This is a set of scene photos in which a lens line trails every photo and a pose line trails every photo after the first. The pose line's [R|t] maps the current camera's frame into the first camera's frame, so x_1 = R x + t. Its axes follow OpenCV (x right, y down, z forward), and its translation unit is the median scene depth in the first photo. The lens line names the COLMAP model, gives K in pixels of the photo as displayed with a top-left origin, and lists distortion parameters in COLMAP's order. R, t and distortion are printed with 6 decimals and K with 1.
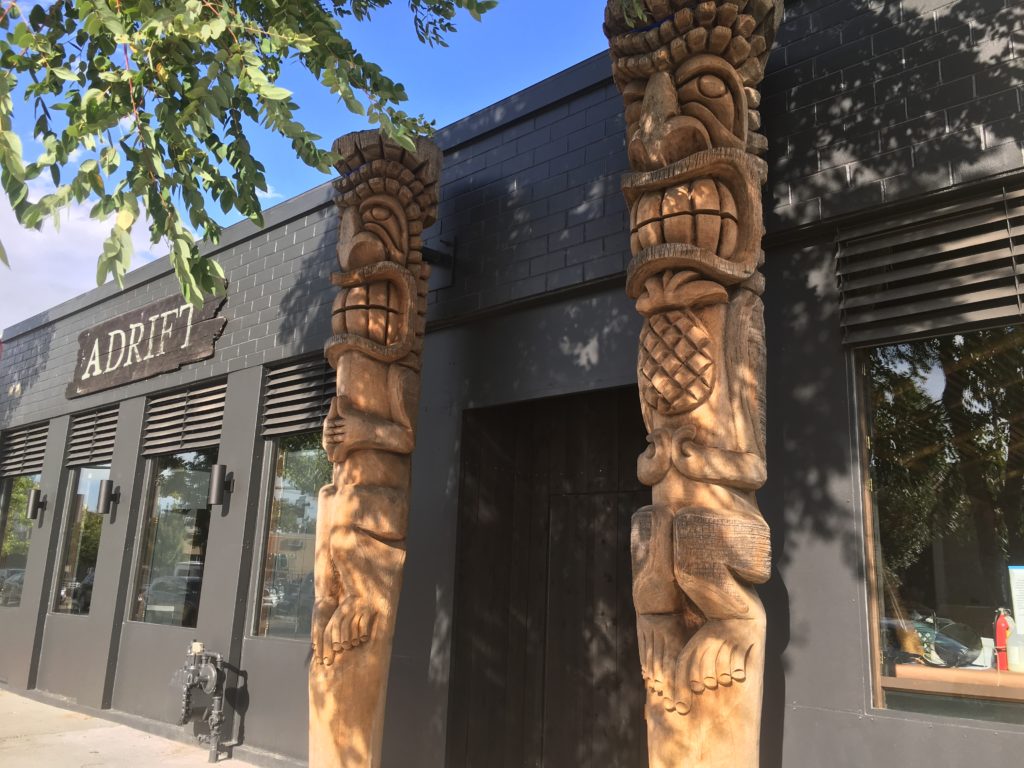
lens RADIAL K [[882.8, 0, 513.1], [0, 882.8, 380.6], [0, 0, 1]] dist [0.064409, -0.064020]
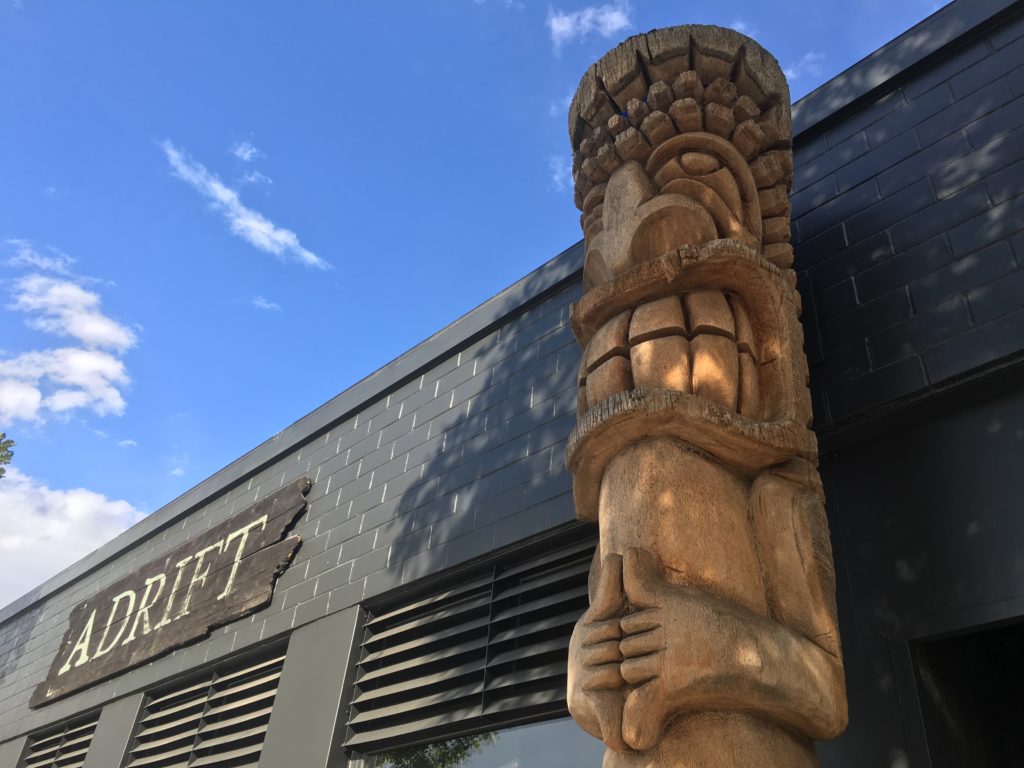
lens RADIAL K [[882.8, 0, 509.4], [0, 882.8, 383.8], [0, 0, 1]] dist [0.064409, -0.064020]
pose [[0.997655, 0.010314, -0.067661, -0.141419], [-0.036766, 0.914595, -0.402696, 0.065116], [0.057729, 0.404239, 0.912830, 0.415162]]
